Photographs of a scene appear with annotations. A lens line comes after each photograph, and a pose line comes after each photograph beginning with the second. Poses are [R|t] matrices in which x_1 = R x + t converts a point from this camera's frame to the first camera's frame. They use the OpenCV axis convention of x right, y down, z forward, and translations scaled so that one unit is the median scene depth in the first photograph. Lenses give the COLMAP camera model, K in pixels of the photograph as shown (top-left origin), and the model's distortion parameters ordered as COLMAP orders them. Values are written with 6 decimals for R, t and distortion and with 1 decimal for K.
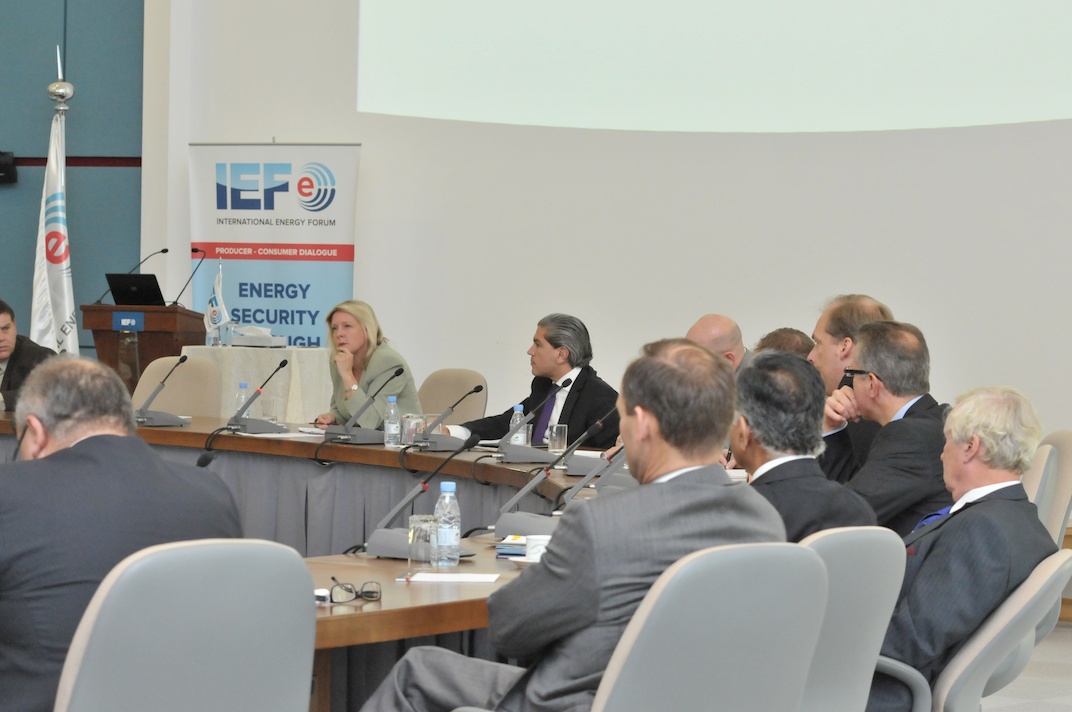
lens RADIAL K [[3360.8, 0, 537.5], [0, 3360.8, 348.7], [0, 0, 1]] dist [0.061783, 0.000000]
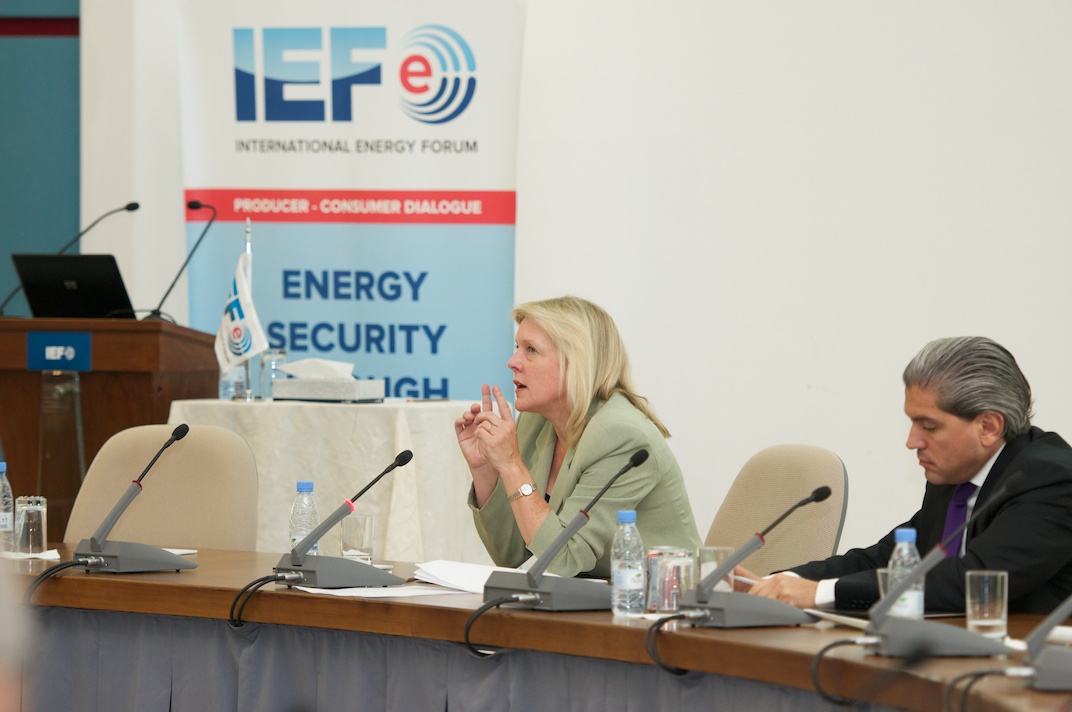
lens RADIAL K [[5742.7, 0, 538.1], [0, 5742.7, 355.6], [0, 0, 1]] dist [1.051031, 0.000000]
pose [[0.999373, -0.009693, -0.034055, -0.022731], [0.009596, 0.999949, -0.002995, -0.004181], [0.034082, 0.002666, 0.999415, 0.156565]]
